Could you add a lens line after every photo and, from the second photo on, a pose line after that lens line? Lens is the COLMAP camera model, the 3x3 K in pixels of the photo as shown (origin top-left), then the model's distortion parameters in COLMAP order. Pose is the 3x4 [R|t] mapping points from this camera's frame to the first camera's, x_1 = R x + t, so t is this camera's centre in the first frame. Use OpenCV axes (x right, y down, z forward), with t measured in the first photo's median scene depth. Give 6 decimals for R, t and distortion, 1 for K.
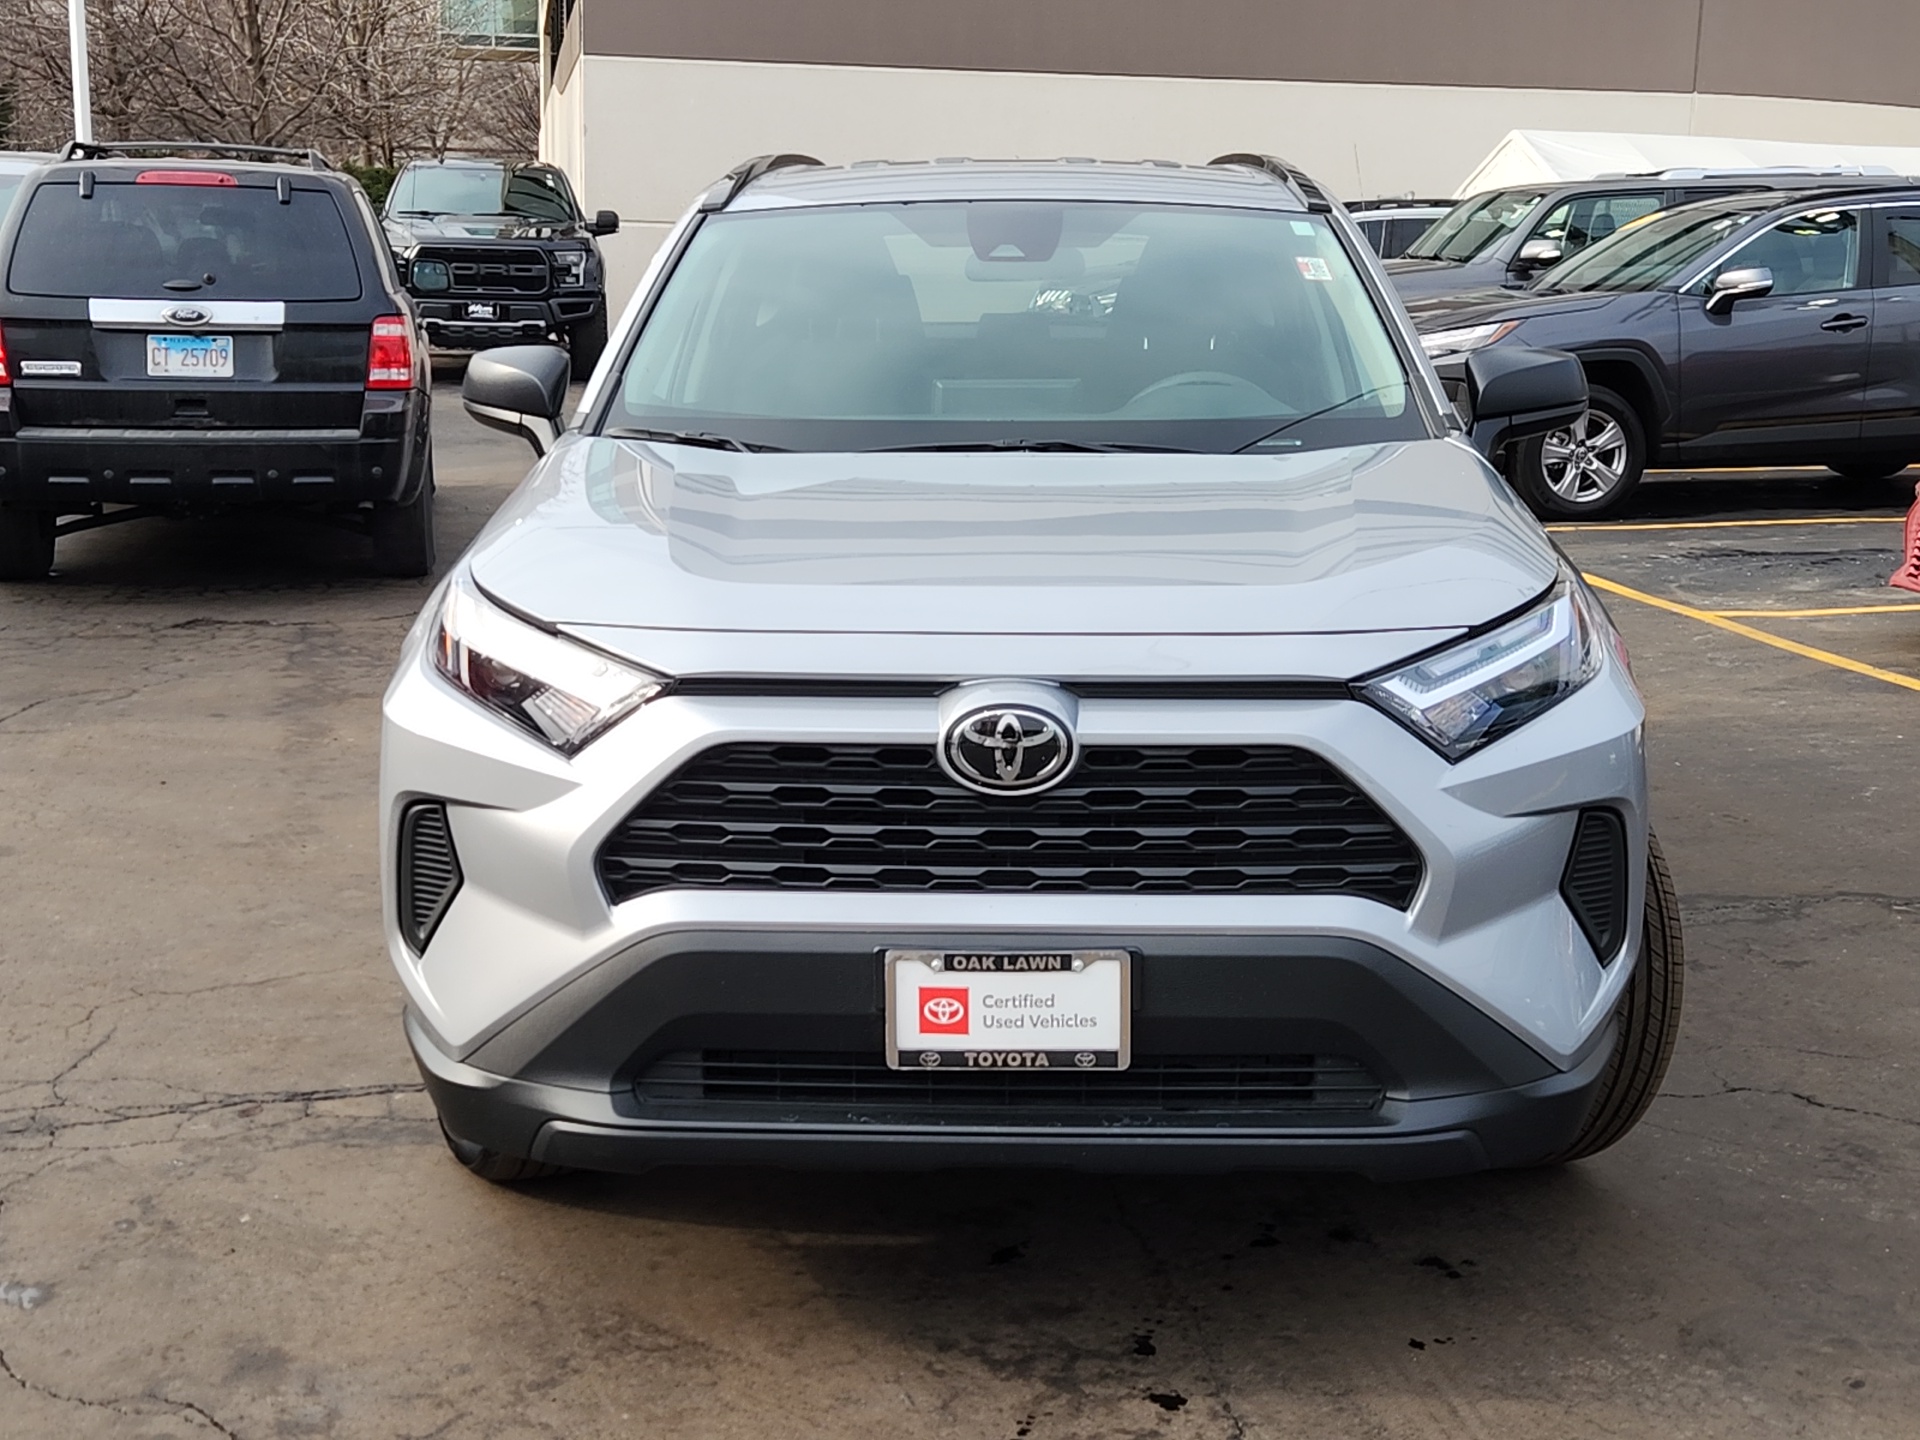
lens RADIAL K [[2461.8, 0, 963.0], [0, 2461.8, 724.8], [0, 0, 1]] dist [0.114874, -0.237673]
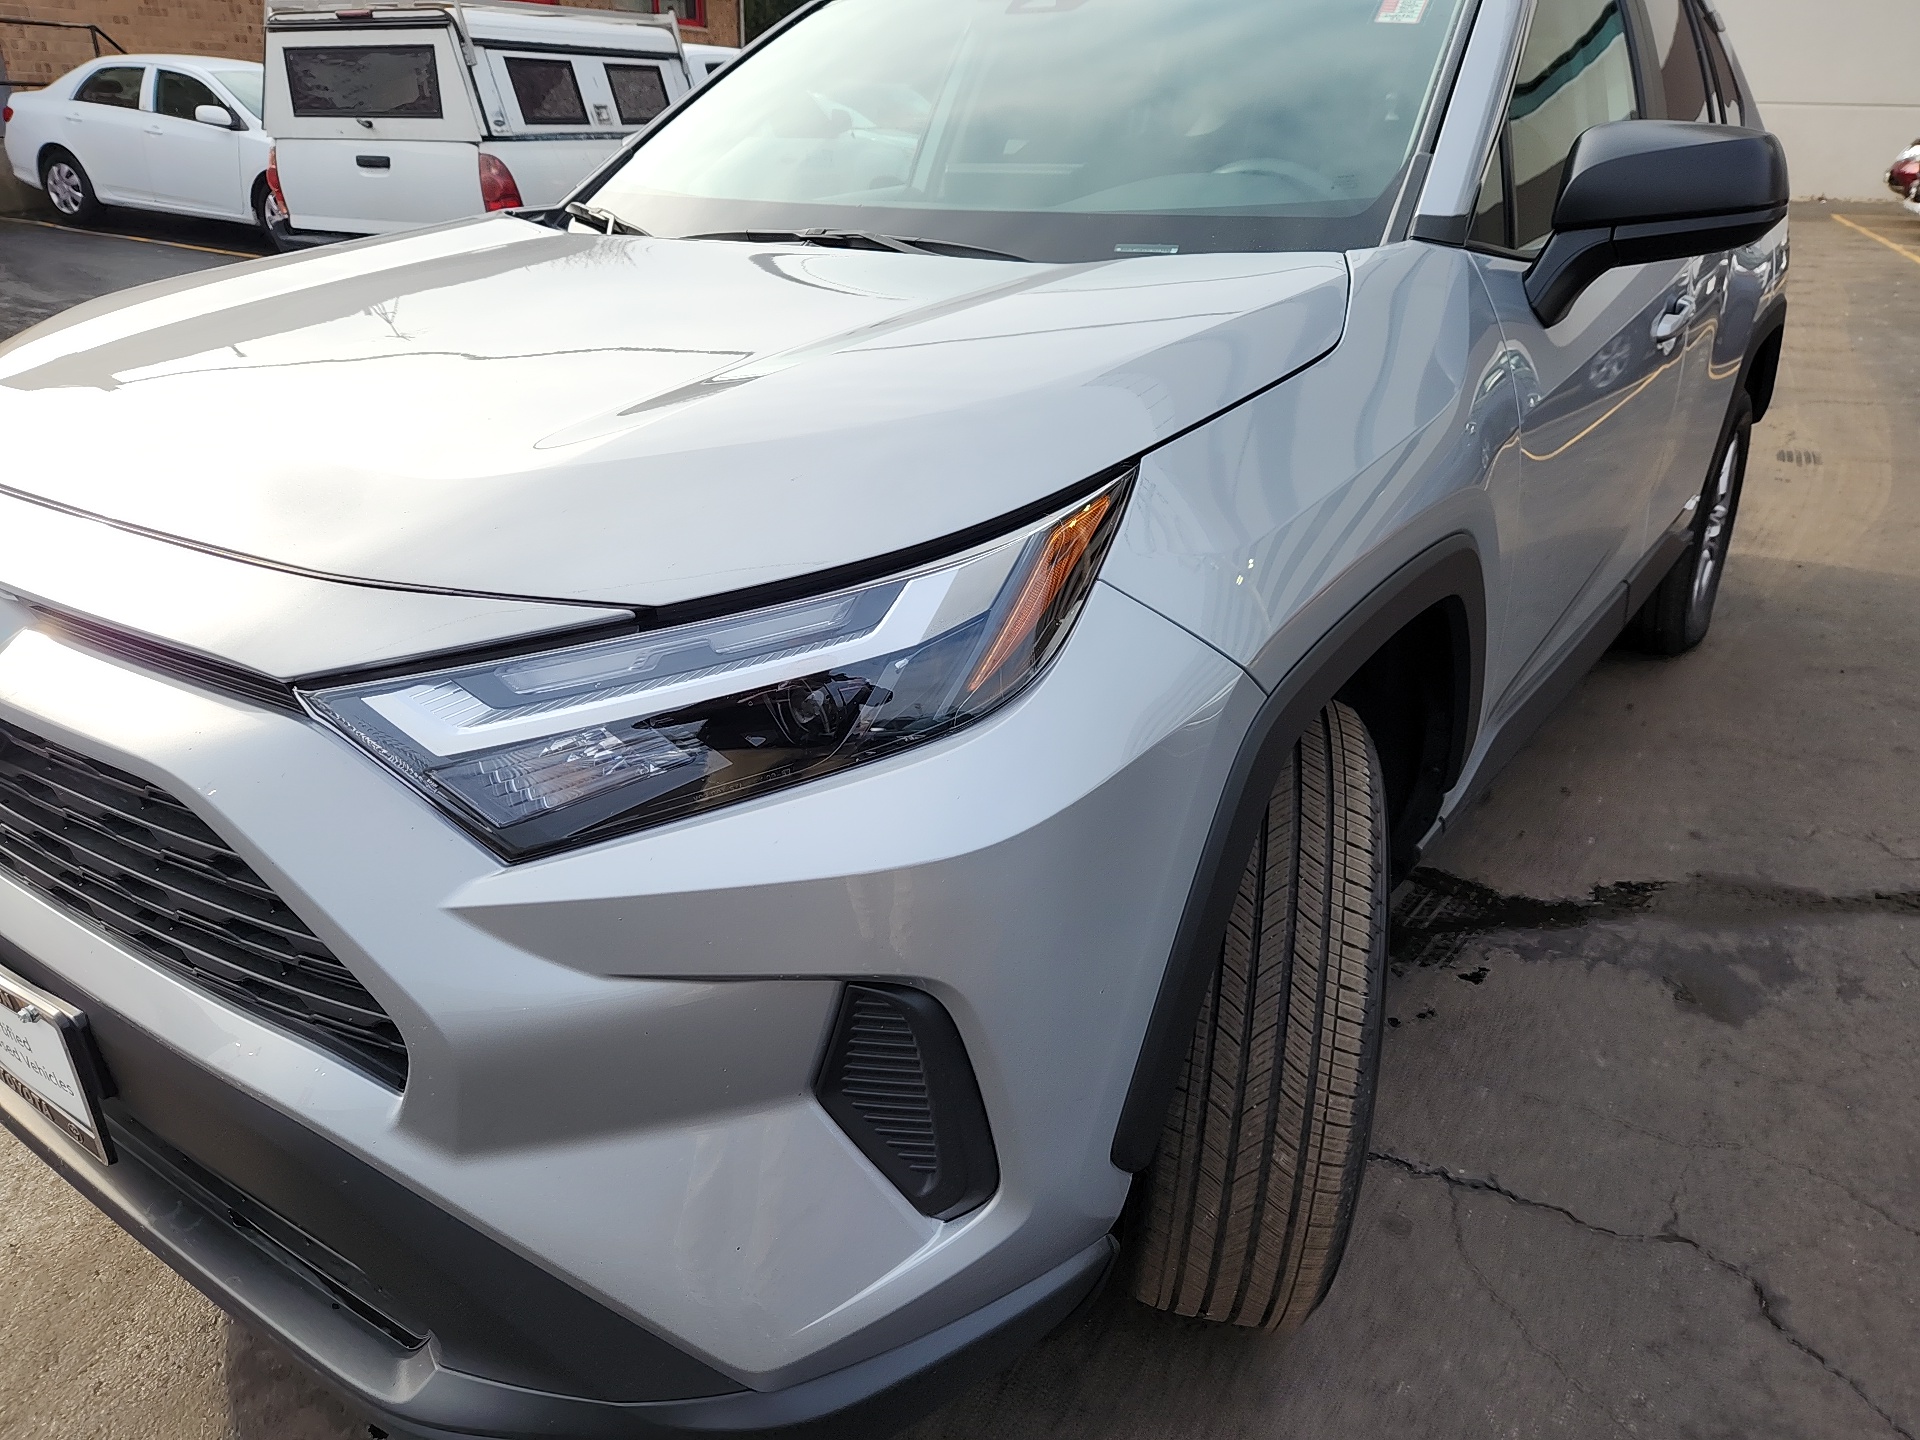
lens RADIAL K [[1324.5, 0, 961.7], [0, 1324.5, 729.3], [0, 0, 1]] dist [0.045645, -0.051257]
pose [[0.830713, 0.228275, -0.507746, 0.422935], [-0.106463, 0.960372, 0.257588, -0.097205], [0.546426, -0.159925, 0.822096, 0.831535]]
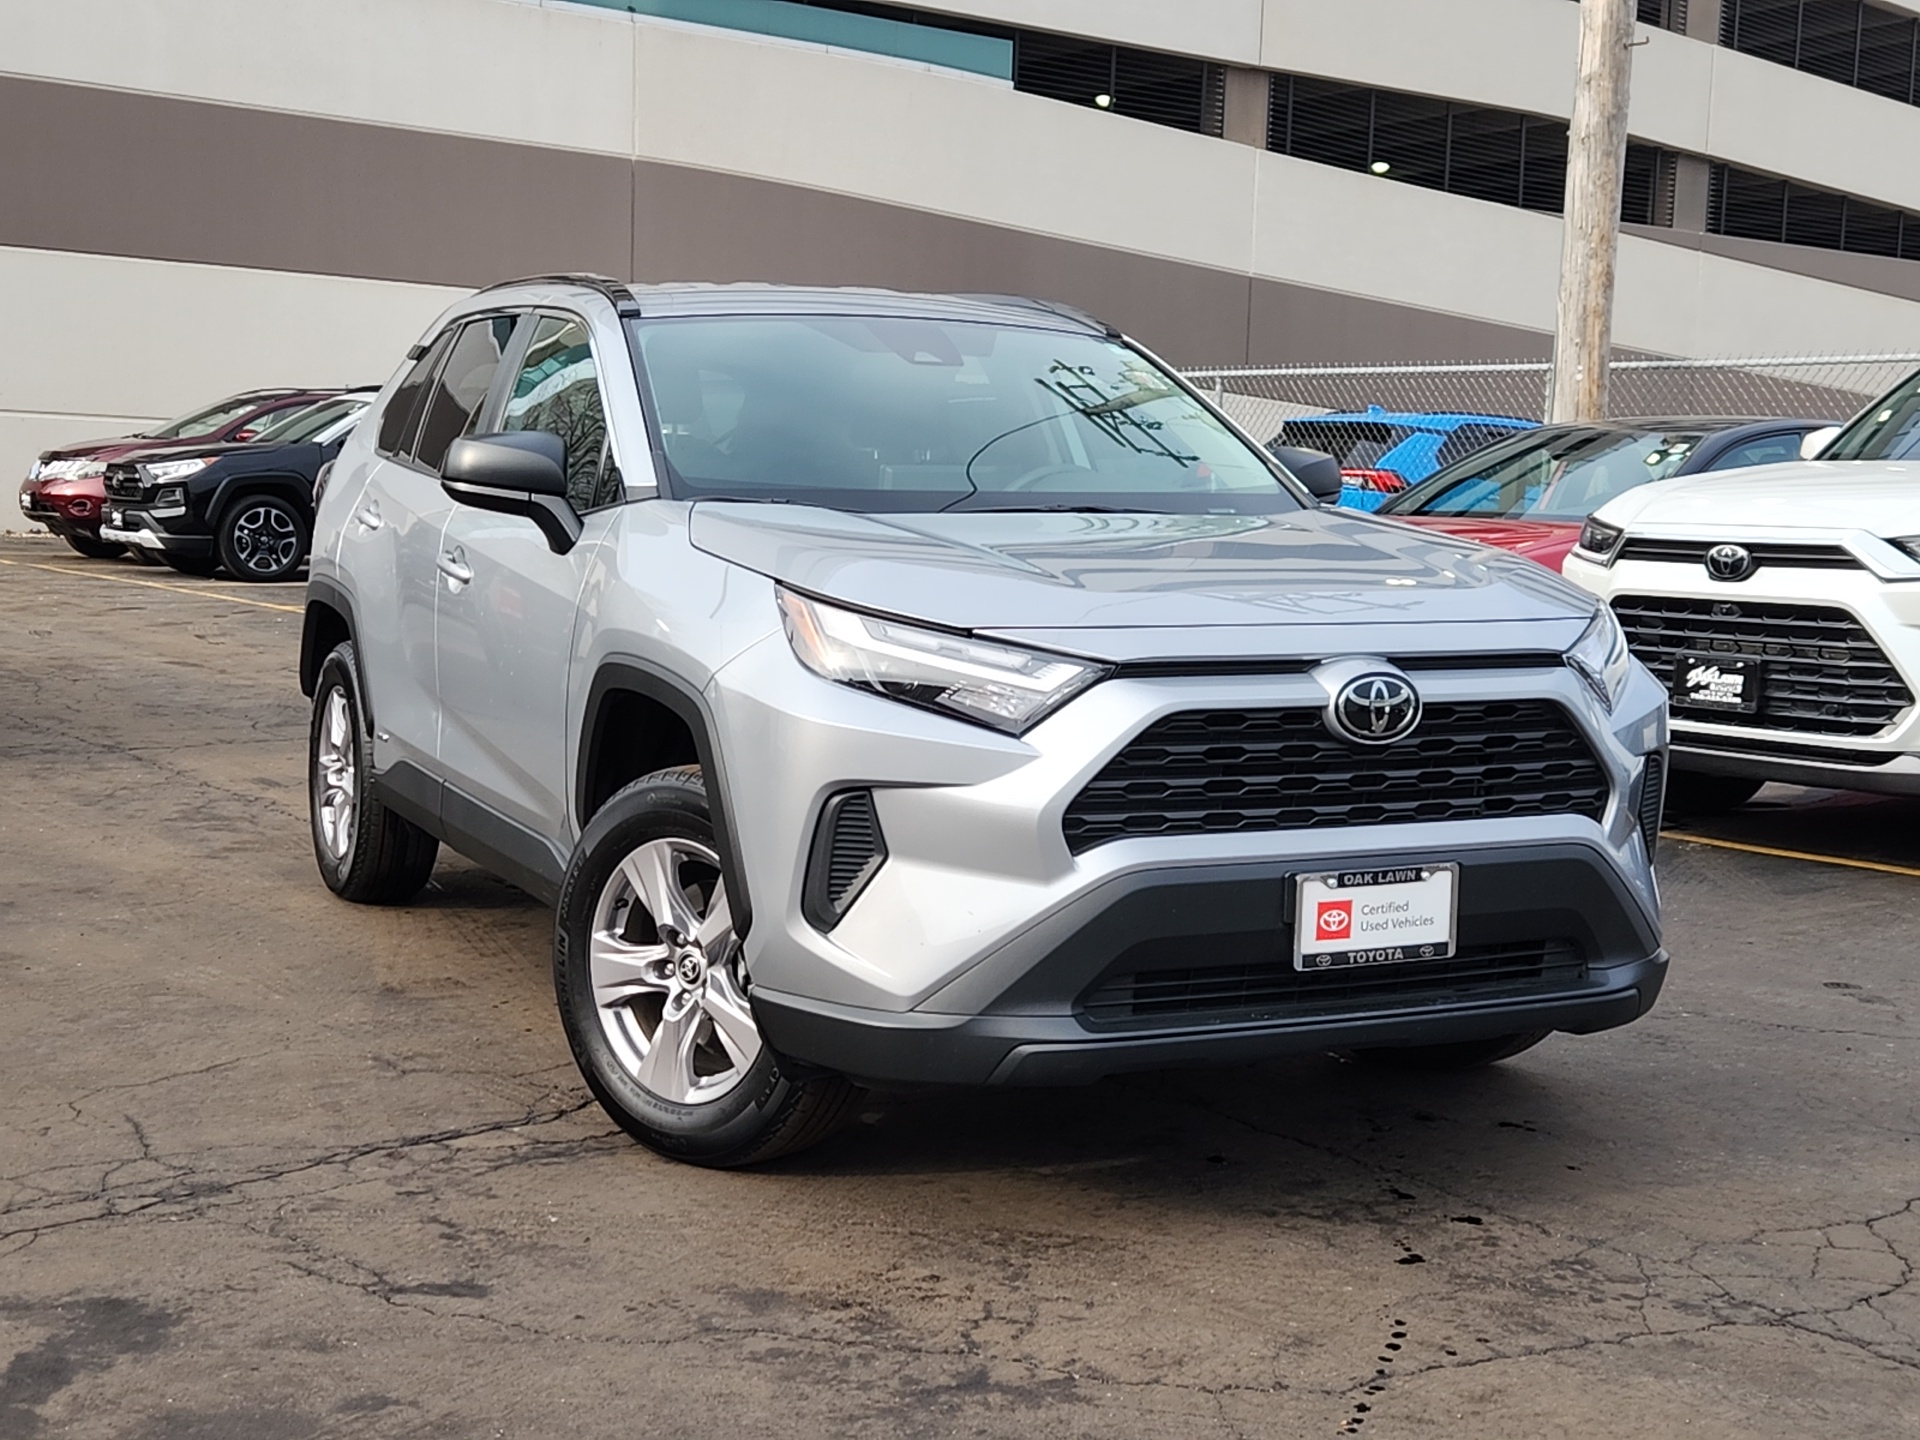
lens RADIAL K [[2461.8, 0, 963.0], [0, 2461.8, 724.8], [0, 0, 1]] dist [0.114874, -0.237673]
pose [[0.893281, -0.034422, 0.448180, -0.730253], [0.069906, 0.995571, -0.062868, 0.081717], [-0.444030, 0.087489, 0.891730, -0.049025]]
